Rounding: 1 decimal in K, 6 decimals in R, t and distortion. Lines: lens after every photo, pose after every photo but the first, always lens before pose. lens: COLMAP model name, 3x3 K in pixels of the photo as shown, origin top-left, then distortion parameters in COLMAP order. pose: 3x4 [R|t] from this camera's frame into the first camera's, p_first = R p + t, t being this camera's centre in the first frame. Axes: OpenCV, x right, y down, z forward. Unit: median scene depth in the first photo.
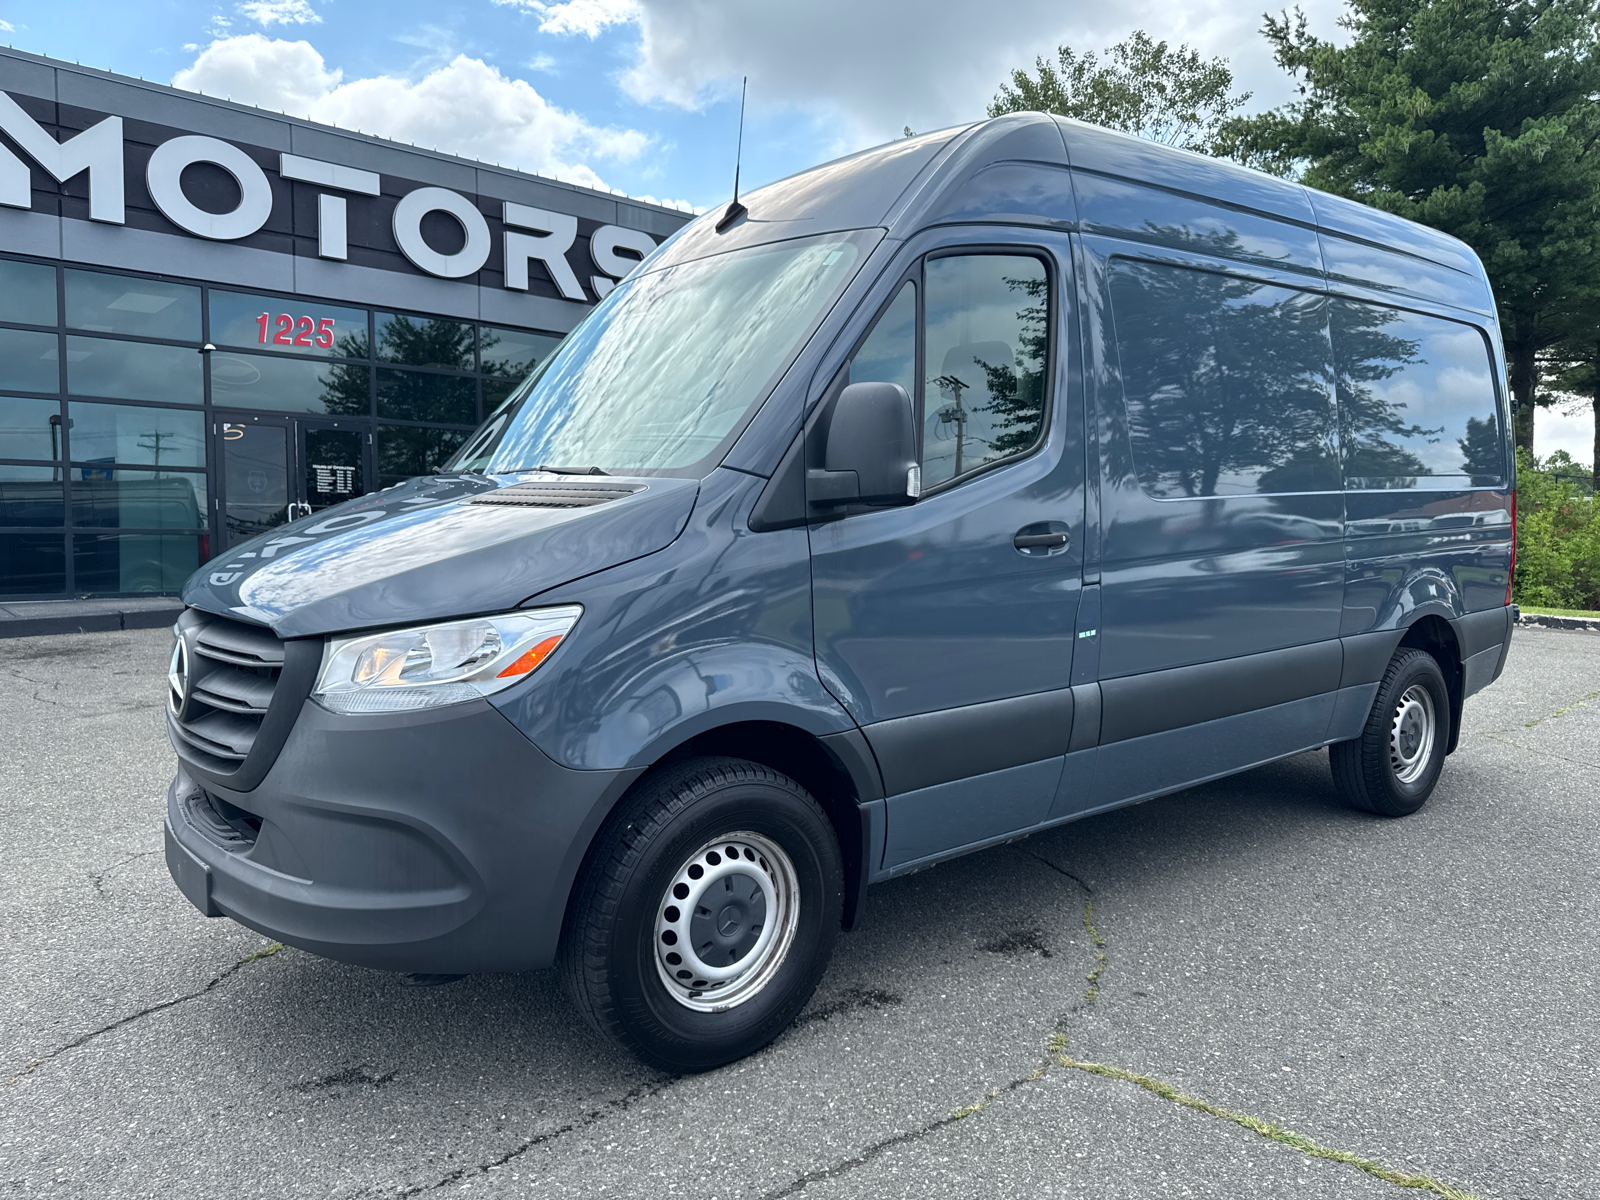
lens RADIAL K [[1176.1, 0, 798.1], [0, 1176.1, 600.3], [0, 0, 1]] dist [0.028755, -0.035711]
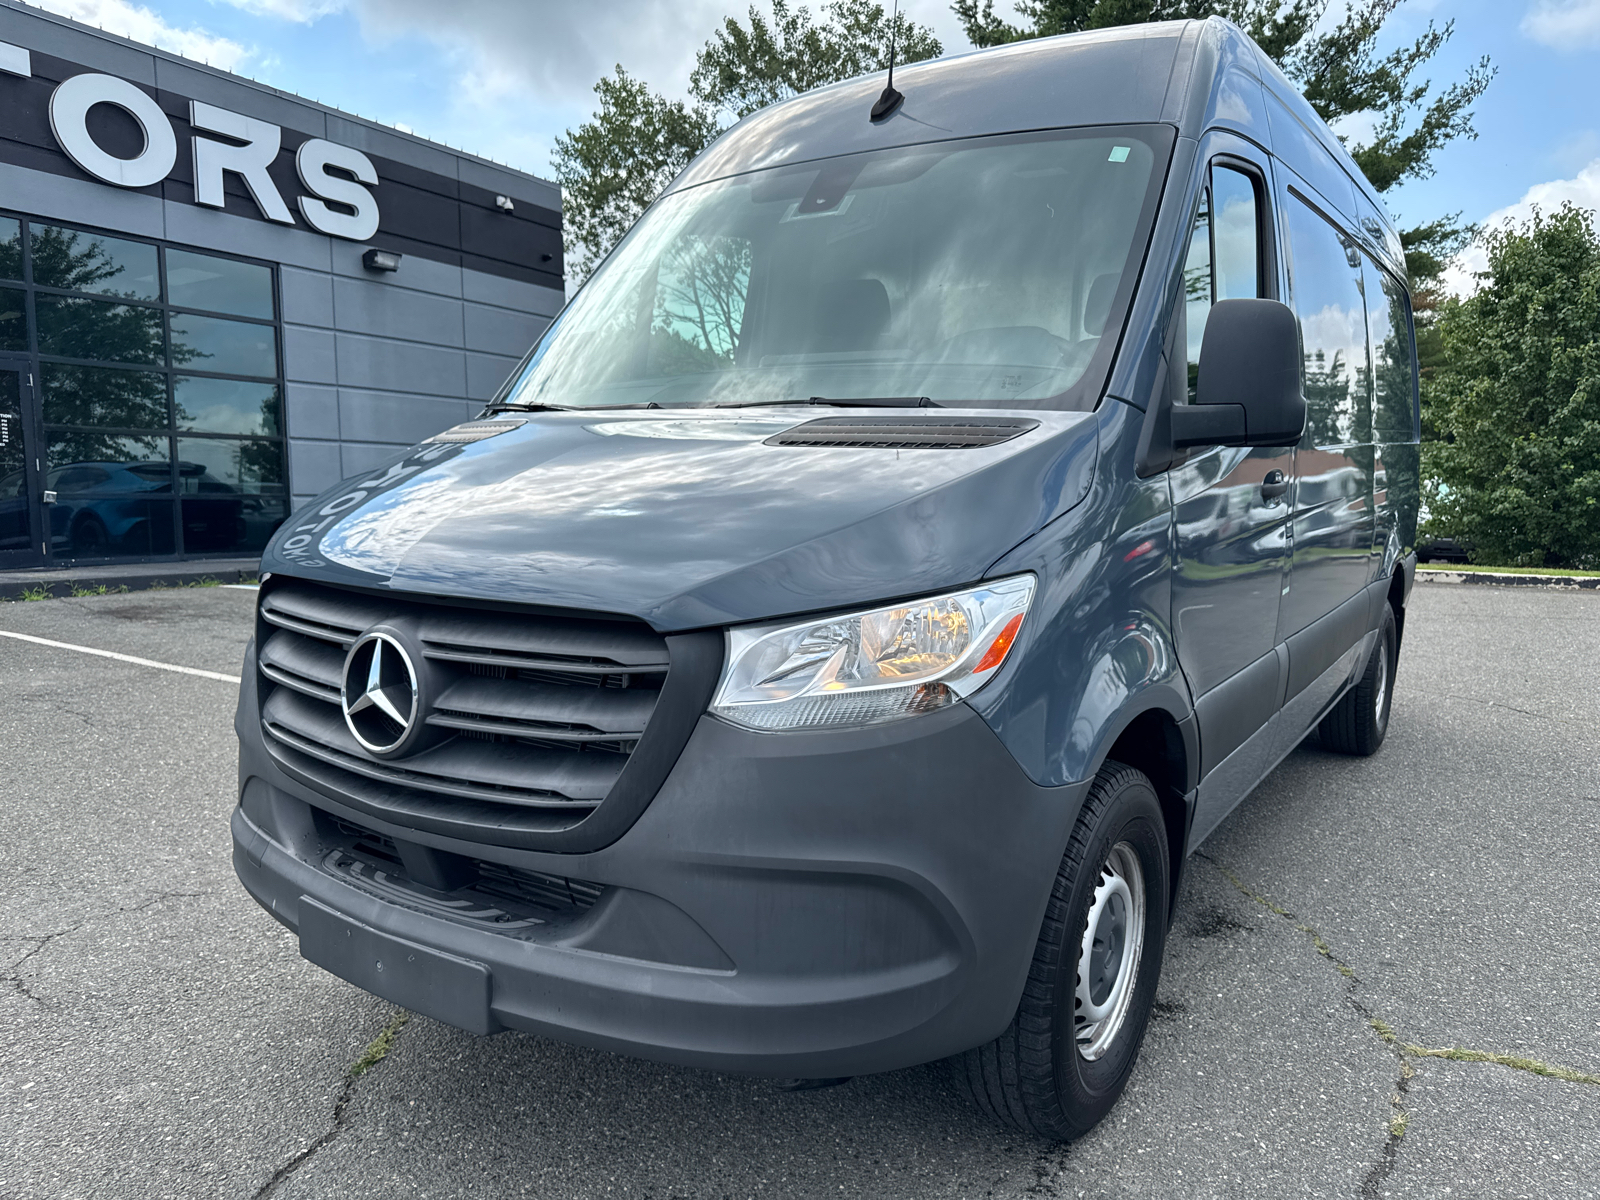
lens RADIAL K [[1182.9, 0, 802.9], [0, 1182.9, 599.5], [0, 0, 1]] dist [-0.005945, 0.002489]
pose [[0.951545, -0.033861, 0.305640, -0.104778], [0.024066, 0.999071, 0.035762, -0.001705], [-0.306567, -0.026674, 0.951475, 0.057502]]
